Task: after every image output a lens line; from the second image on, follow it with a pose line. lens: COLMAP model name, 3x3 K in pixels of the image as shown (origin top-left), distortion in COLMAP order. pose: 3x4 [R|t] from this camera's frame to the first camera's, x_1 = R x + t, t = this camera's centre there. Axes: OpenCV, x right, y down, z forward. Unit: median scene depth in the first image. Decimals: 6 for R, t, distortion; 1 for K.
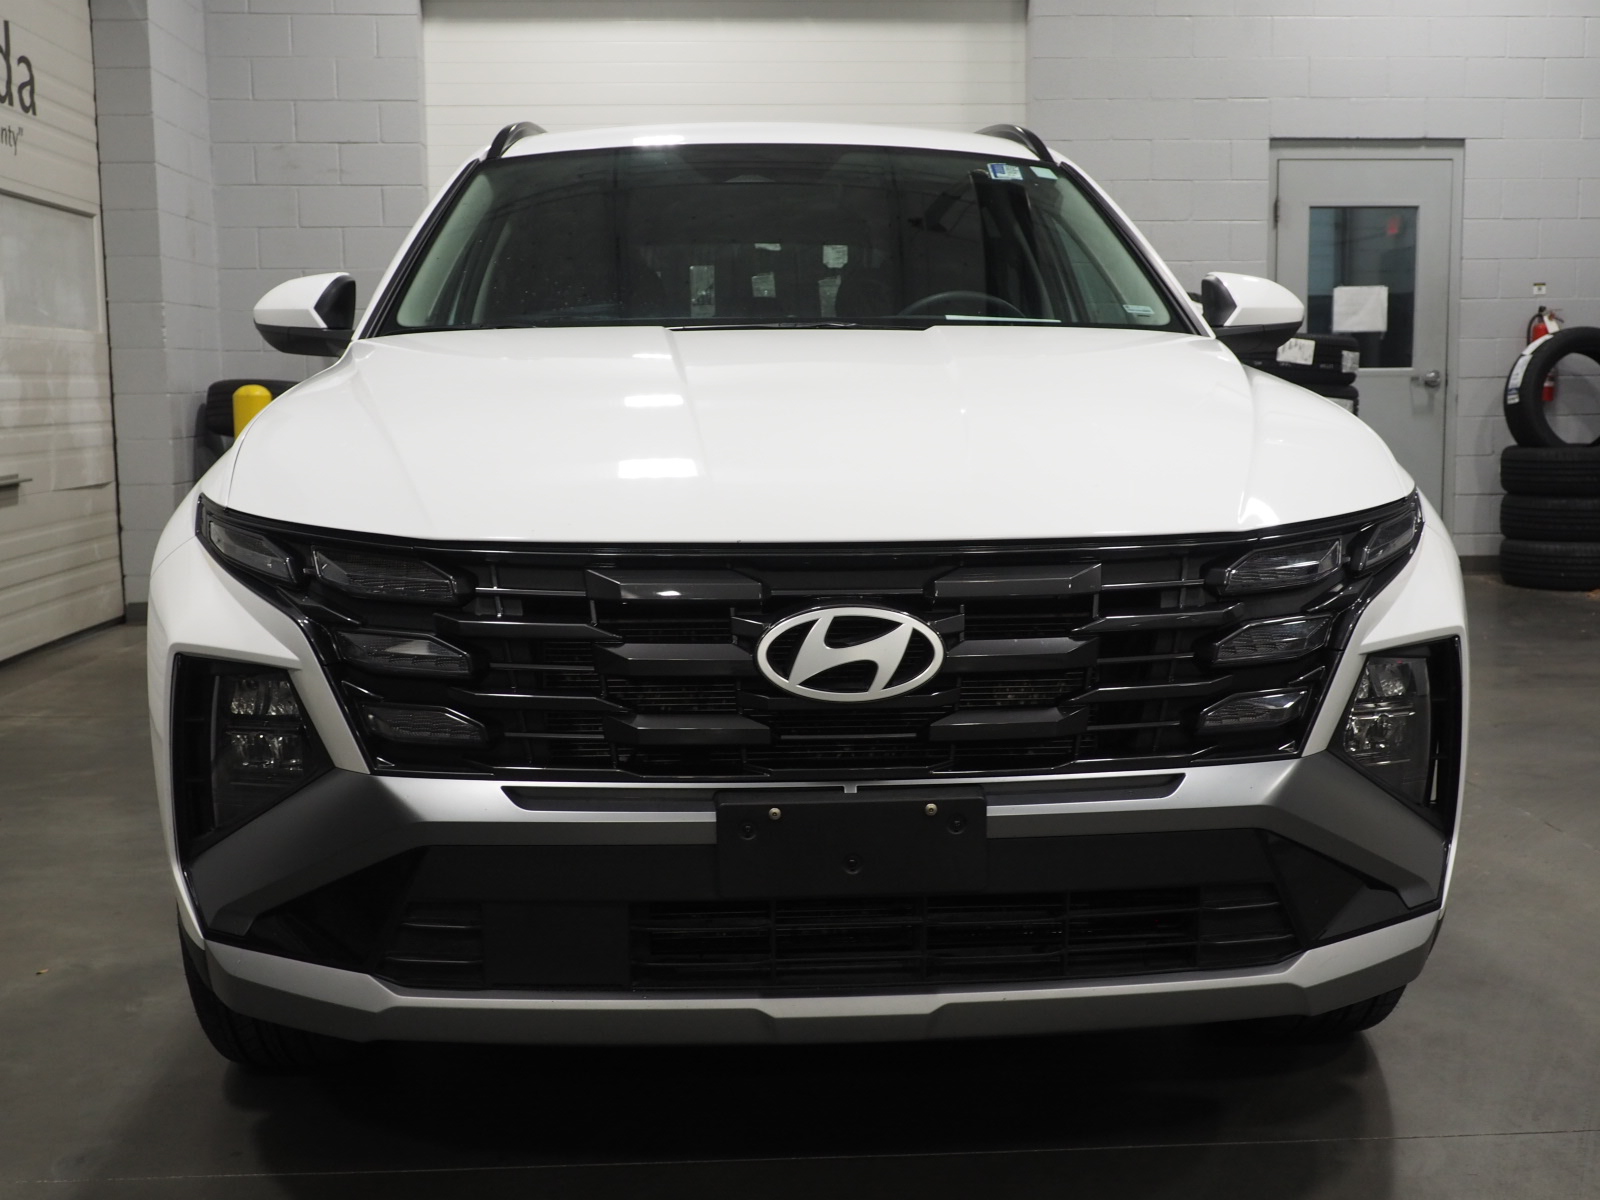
lens RADIAL K [[1808.7, 0, 819.7], [0, 1808.7, 599.4], [0, 0, 1]] dist [-0.005015, -0.007269]
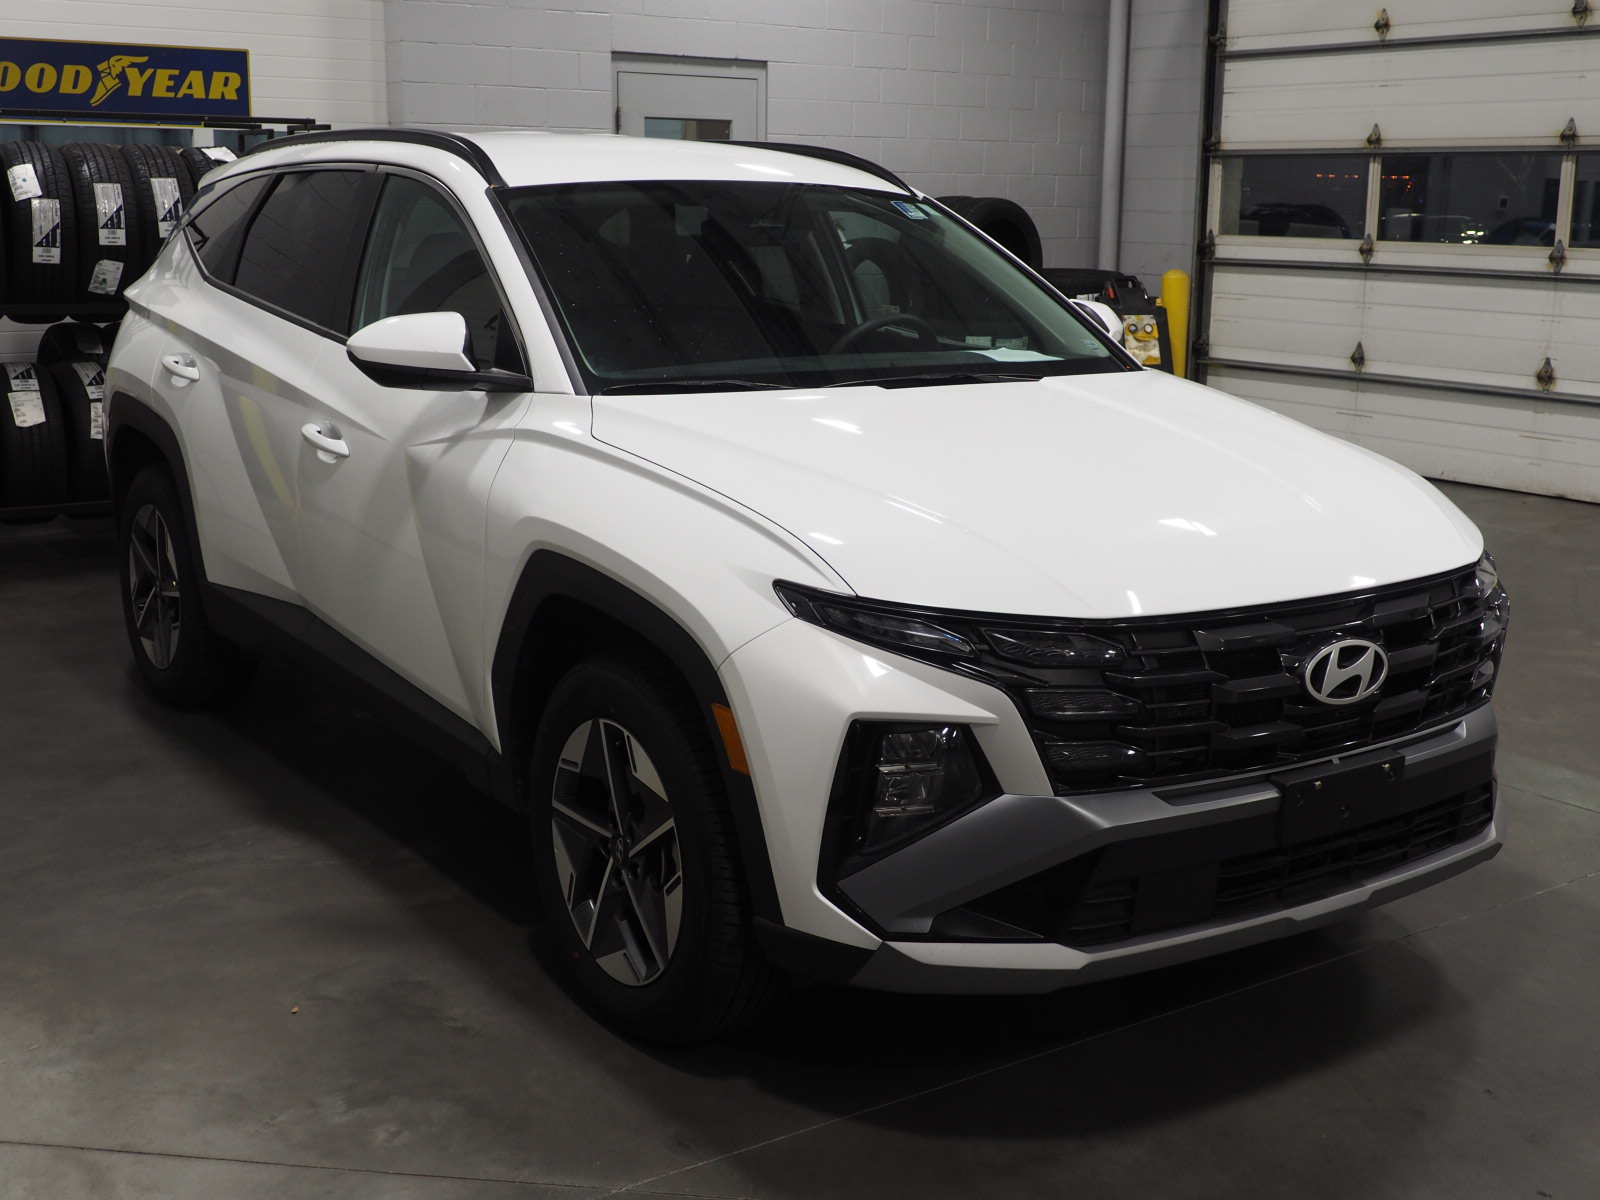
lens RADIAL K [[1808.7, 0, 819.7], [0, 1808.7, 599.4], [0, 0, 1]] dist [-0.005015, -0.007269]
pose [[0.861130, -0.090126, 0.500332, -1.069439], [0.042702, 0.993506, 0.105466, -0.199142], [-0.506588, -0.069455, 0.859386, -0.047683]]
